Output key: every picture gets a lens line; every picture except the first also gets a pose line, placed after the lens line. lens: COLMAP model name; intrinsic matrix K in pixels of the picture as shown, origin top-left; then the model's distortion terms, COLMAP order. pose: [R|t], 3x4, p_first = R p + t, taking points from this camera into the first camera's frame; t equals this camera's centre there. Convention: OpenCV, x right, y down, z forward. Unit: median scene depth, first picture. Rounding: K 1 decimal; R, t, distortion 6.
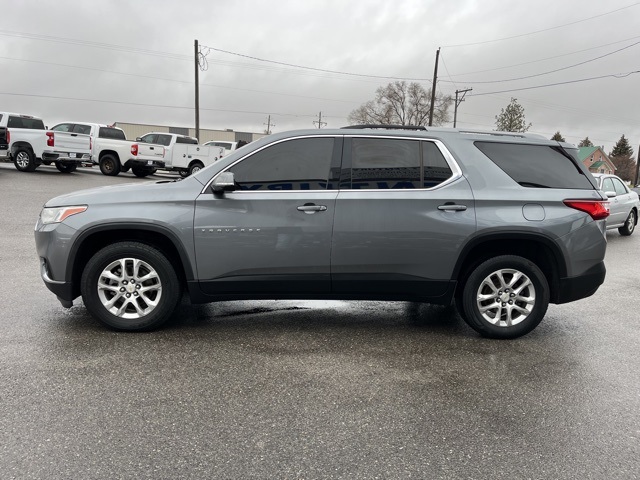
lens RADIAL K [[481.5, 0, 314.9], [0, 481.5, 236.5], [0, 0, 1]] dist [0.068626, -0.087811]
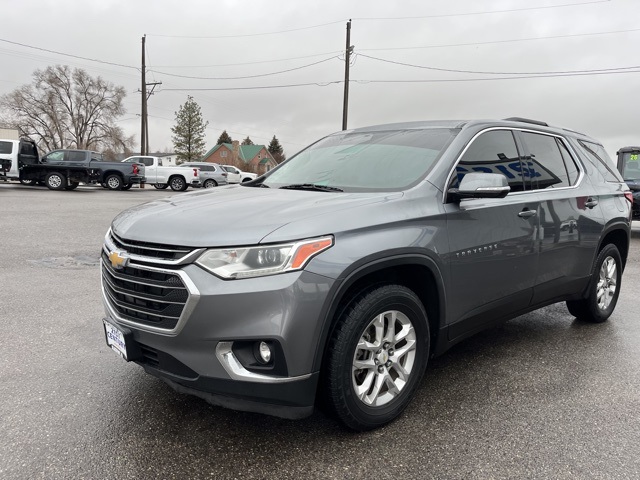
lens RADIAL K [[481.5, 0, 310.5], [0, 481.5, 245.4], [0, 0, 1]] dist [0.068626, -0.087811]
pose [[0.795088, -0.105621, 0.597227, -0.784352], [0.089525, 0.994371, 0.056673, -0.081543], [-0.599851, 0.008406, 0.800068, 0.519876]]
